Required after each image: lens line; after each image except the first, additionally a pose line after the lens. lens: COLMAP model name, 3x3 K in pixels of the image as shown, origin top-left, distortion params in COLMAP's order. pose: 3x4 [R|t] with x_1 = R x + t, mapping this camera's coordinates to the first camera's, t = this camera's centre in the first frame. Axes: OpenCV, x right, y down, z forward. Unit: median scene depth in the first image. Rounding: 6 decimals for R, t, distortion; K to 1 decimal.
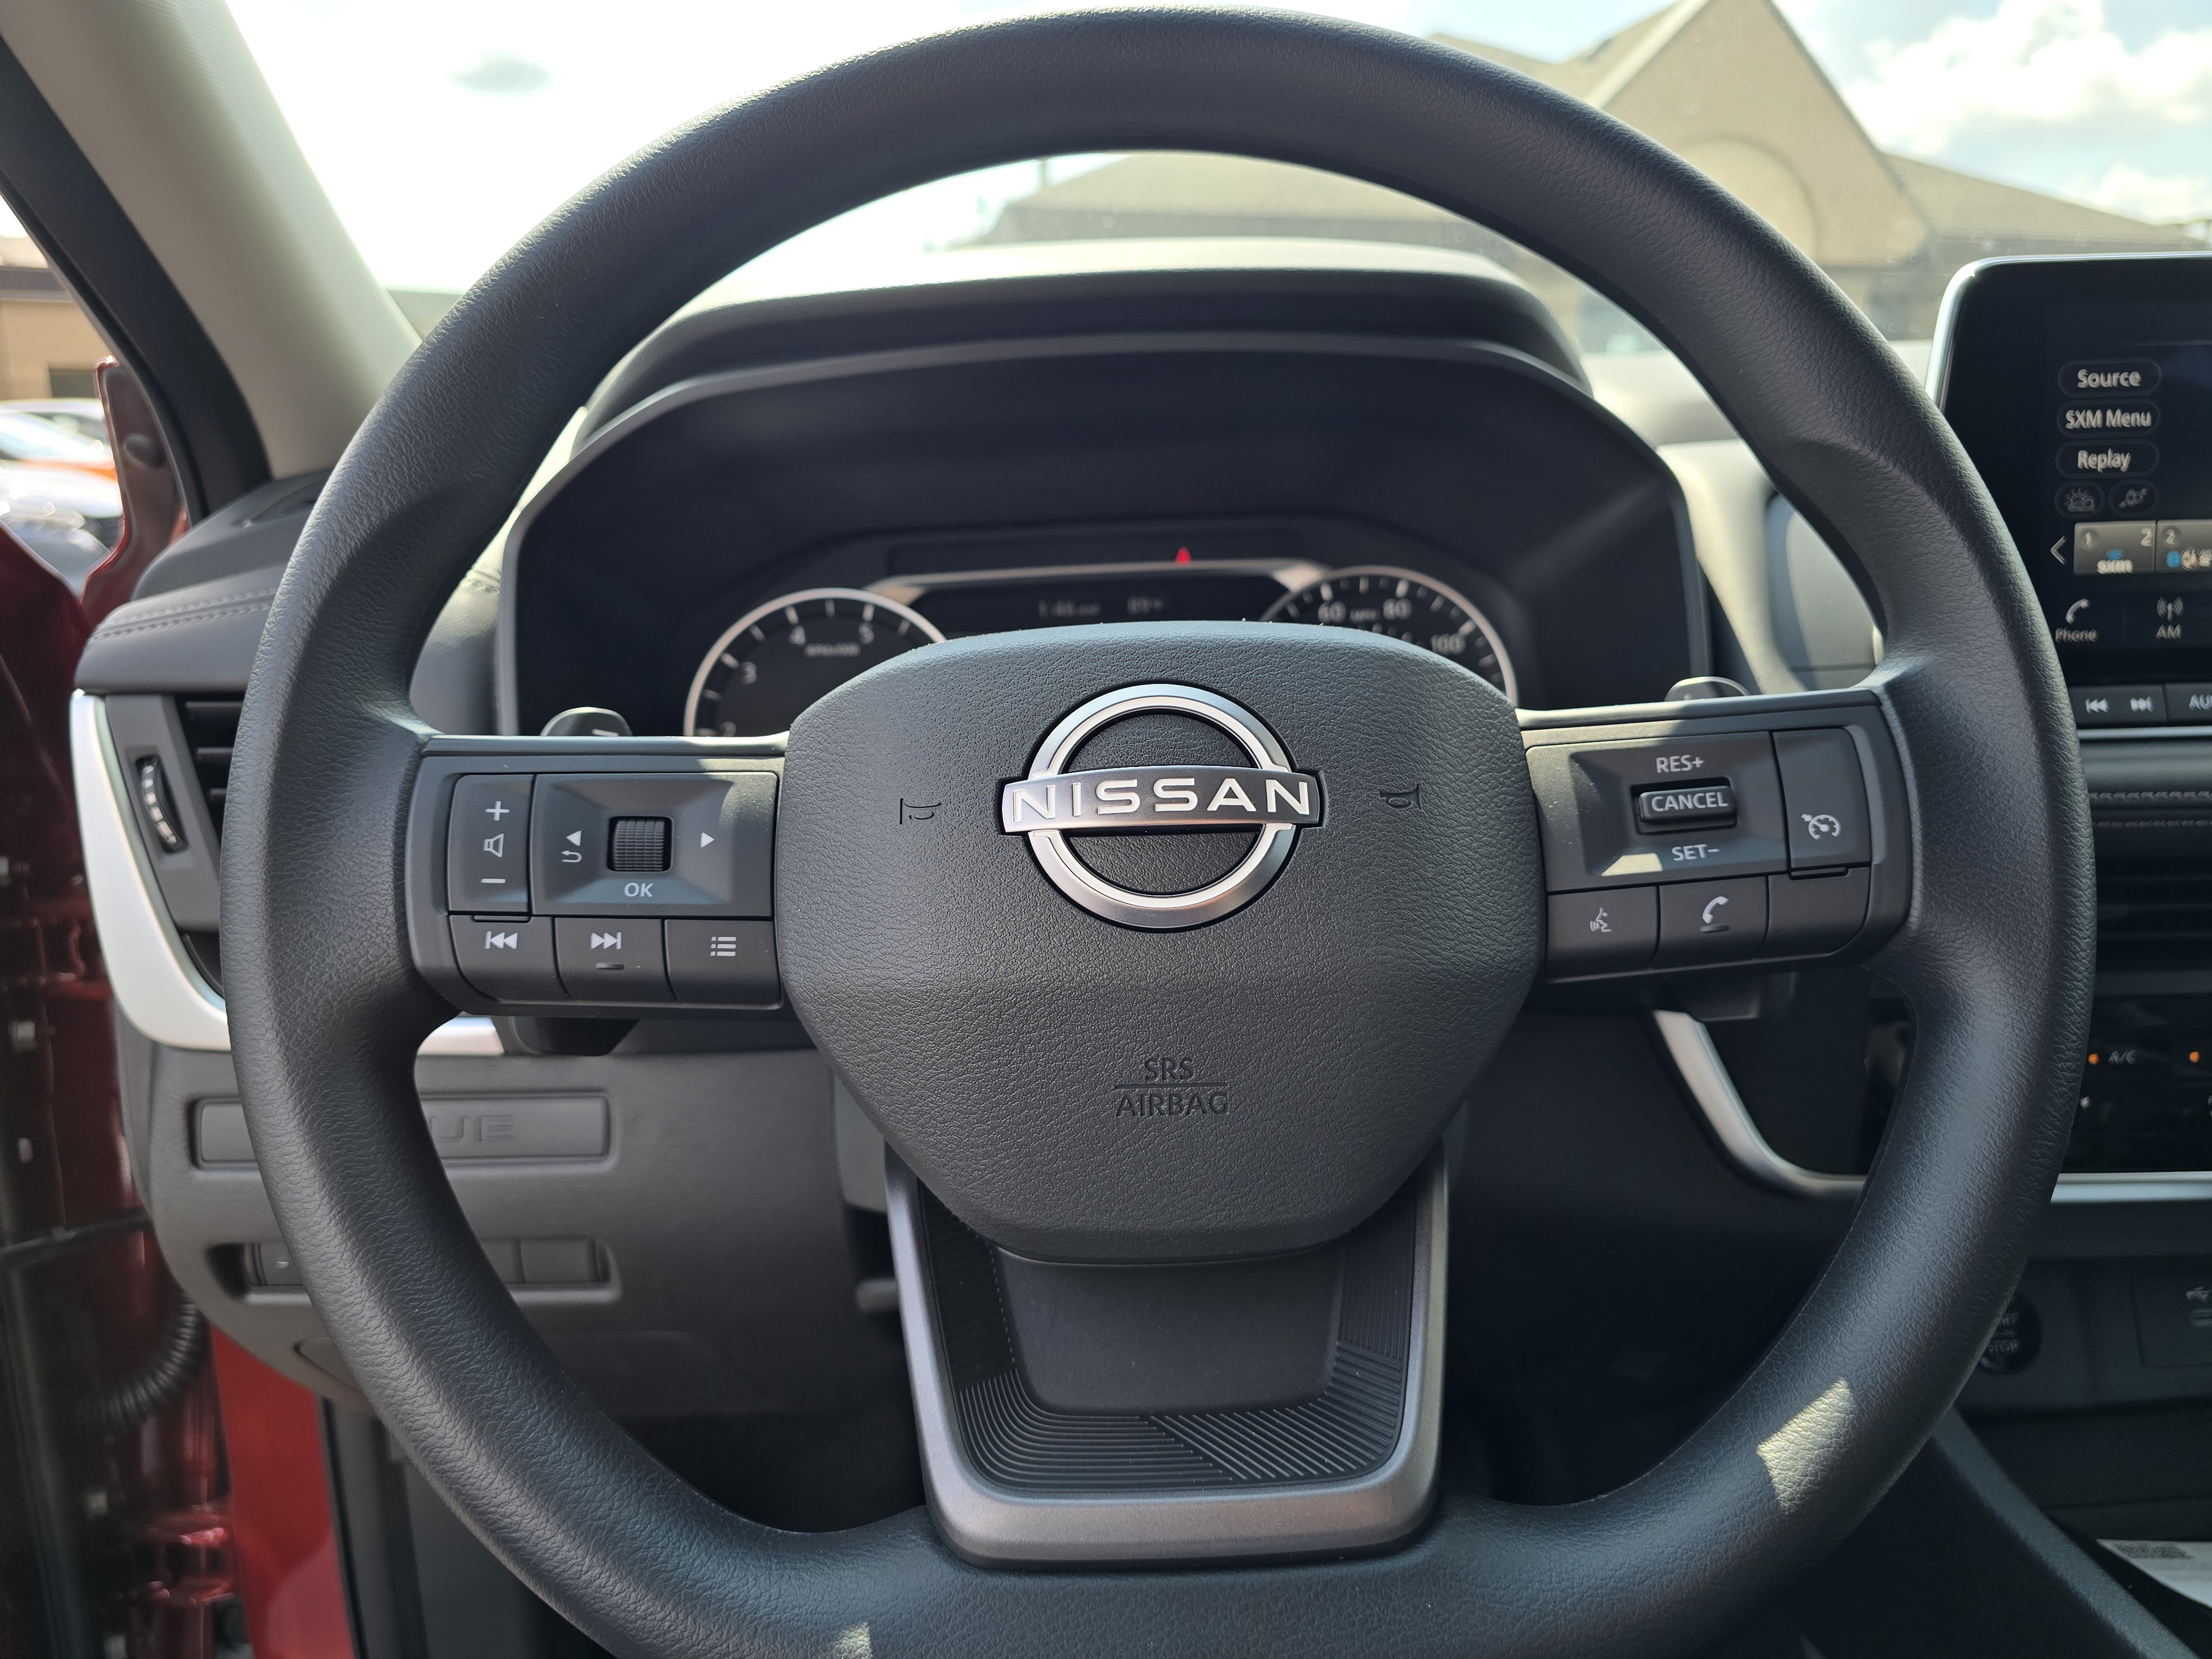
lens RADIAL K [[1530.6, 0, 1111.5], [0, 1530.6, 822.8], [0, 0, 1]] dist [0.020491, -0.040967]
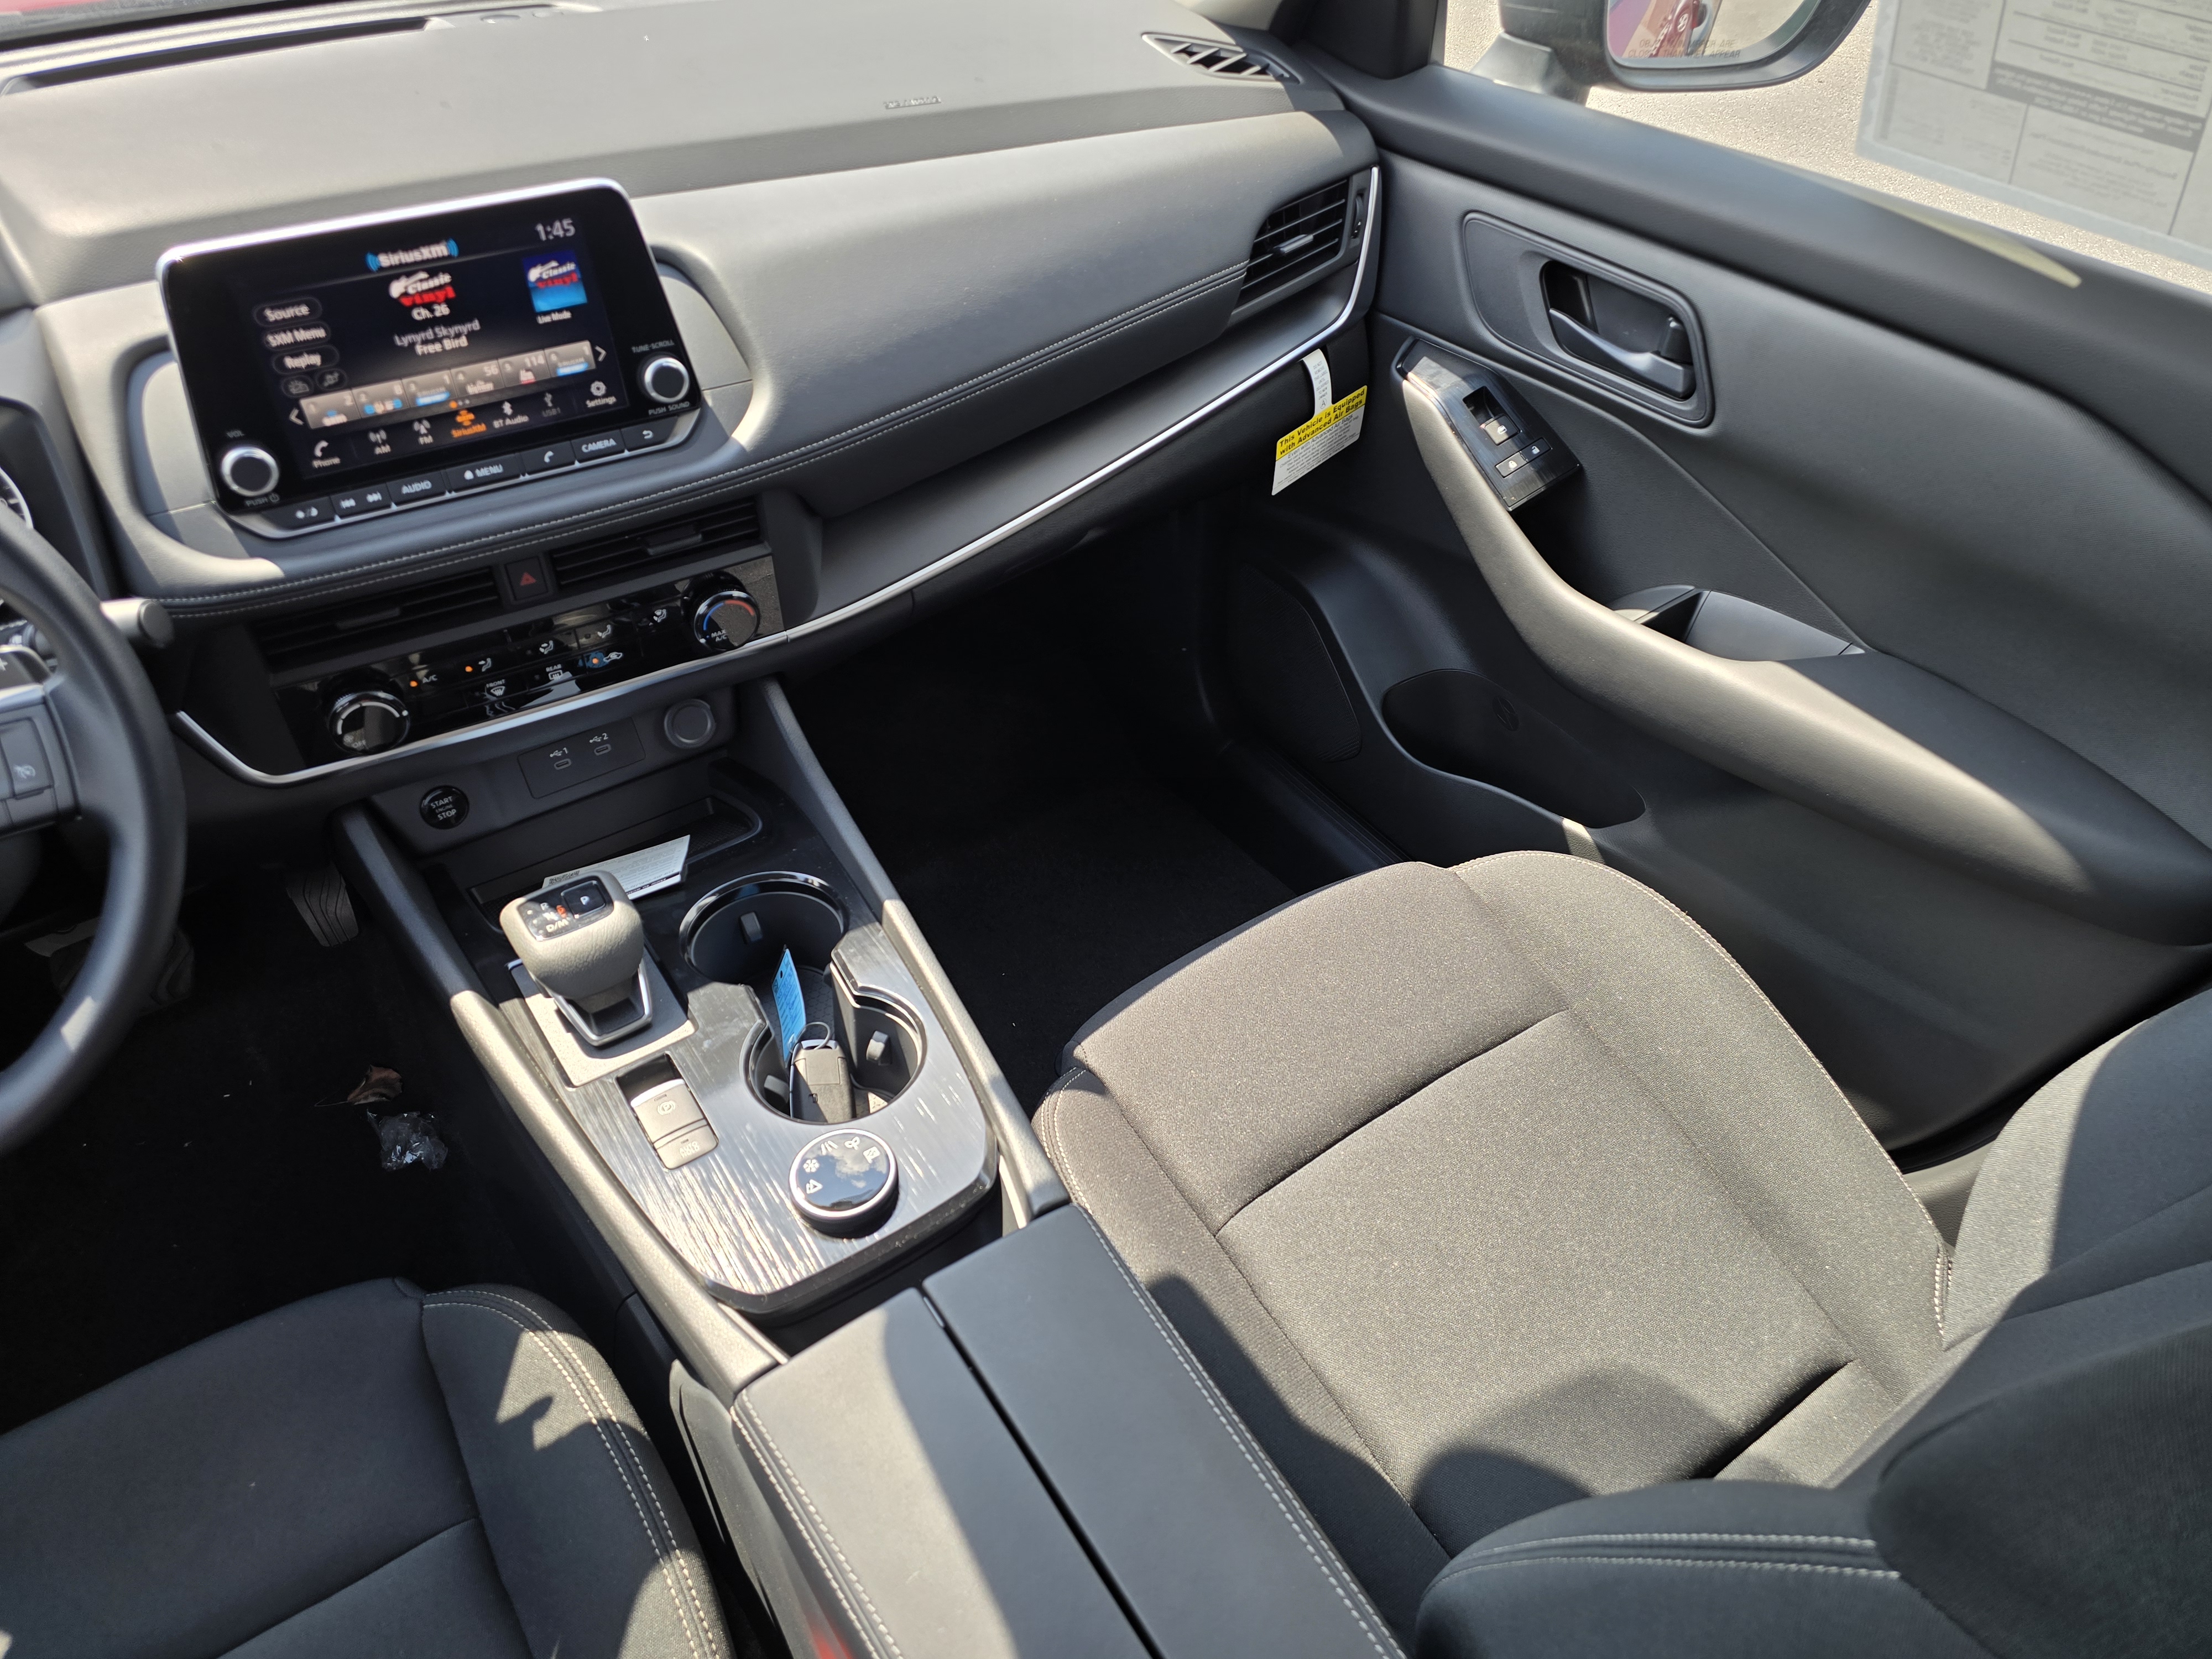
lens RADIAL K [[1481.2, 0, 1096.8], [0, 1481.2, 819.3], [0, 0, 1]] dist [0.052924, -0.057925]
pose [[0.849183, -0.316900, 0.422449, 0.538181], [0.087588, 0.873379, 0.479101, -0.514718], [-0.520785, -0.369842, 0.769415, -0.919842]]
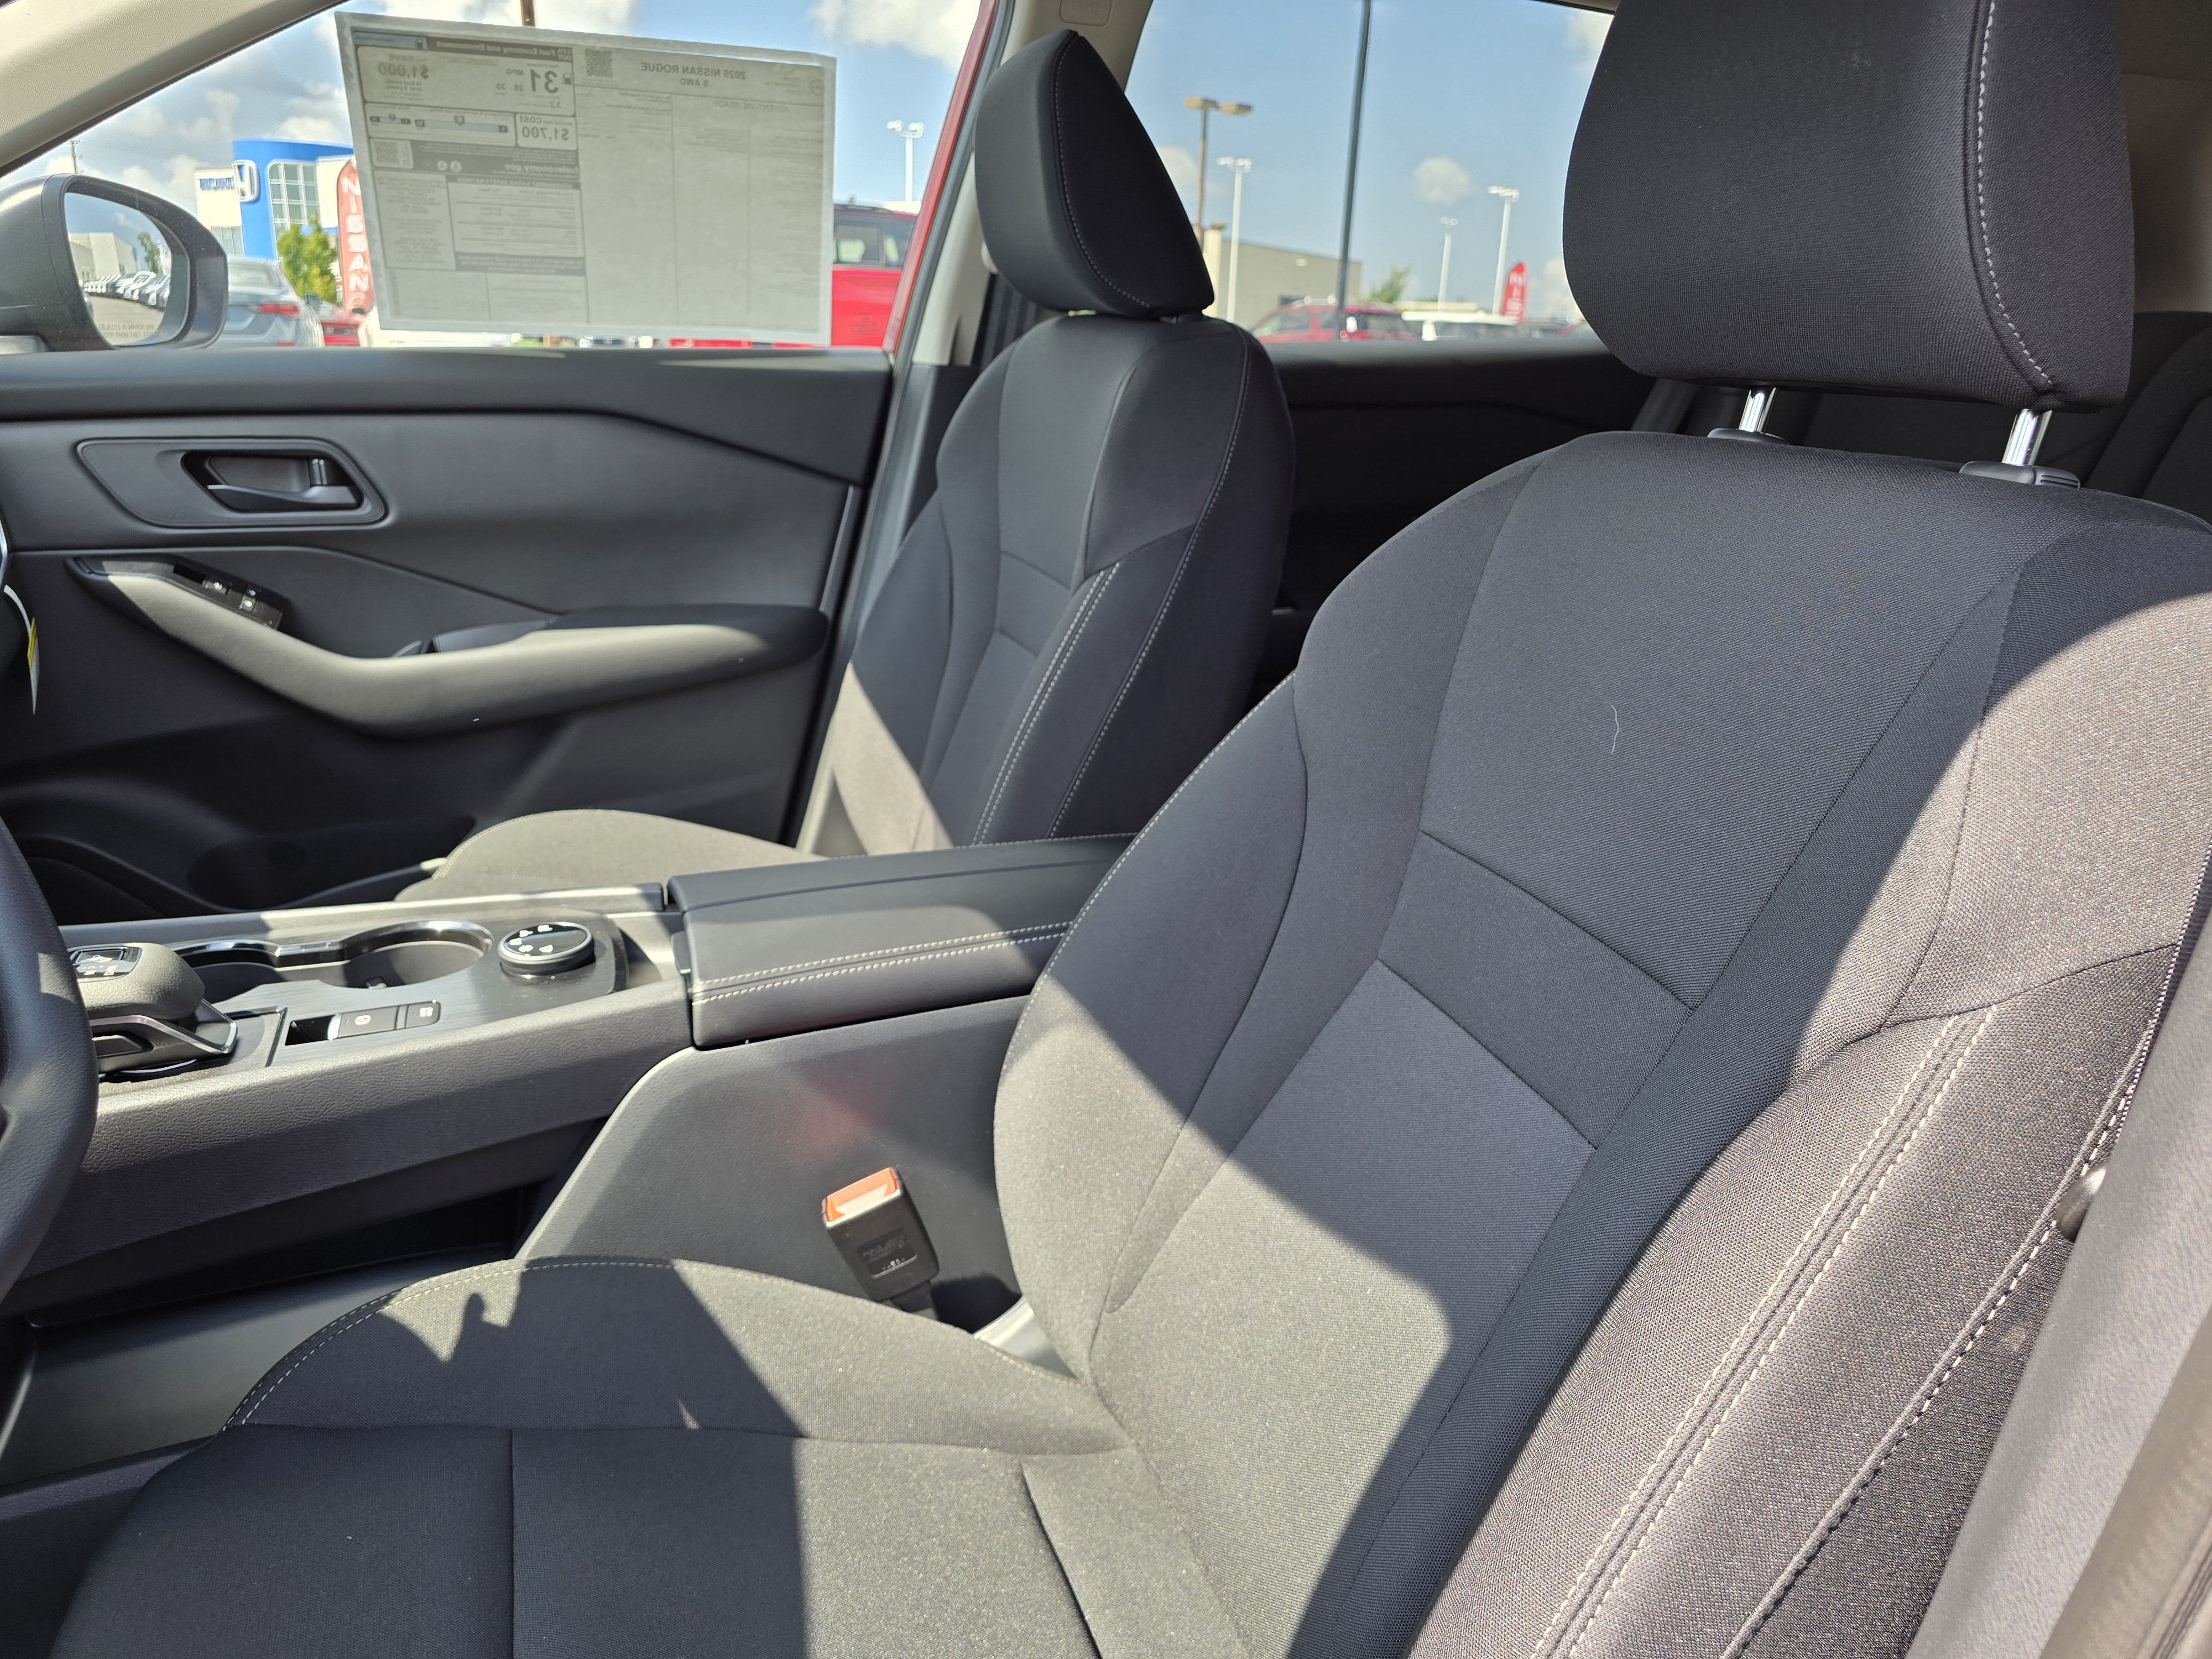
lens RADIAL K [[1499.0, 0, 1119.1], [0, 1499.0, 829.7], [0, 0, 1]] dist [0.061873, -0.053454]
pose [[-0.326708, -0.299741, 0.896335, -1.137106], [0.186879, 0.909166, 0.372148, -0.195404], [-0.926465, 0.289090, -0.241016, 0.033100]]
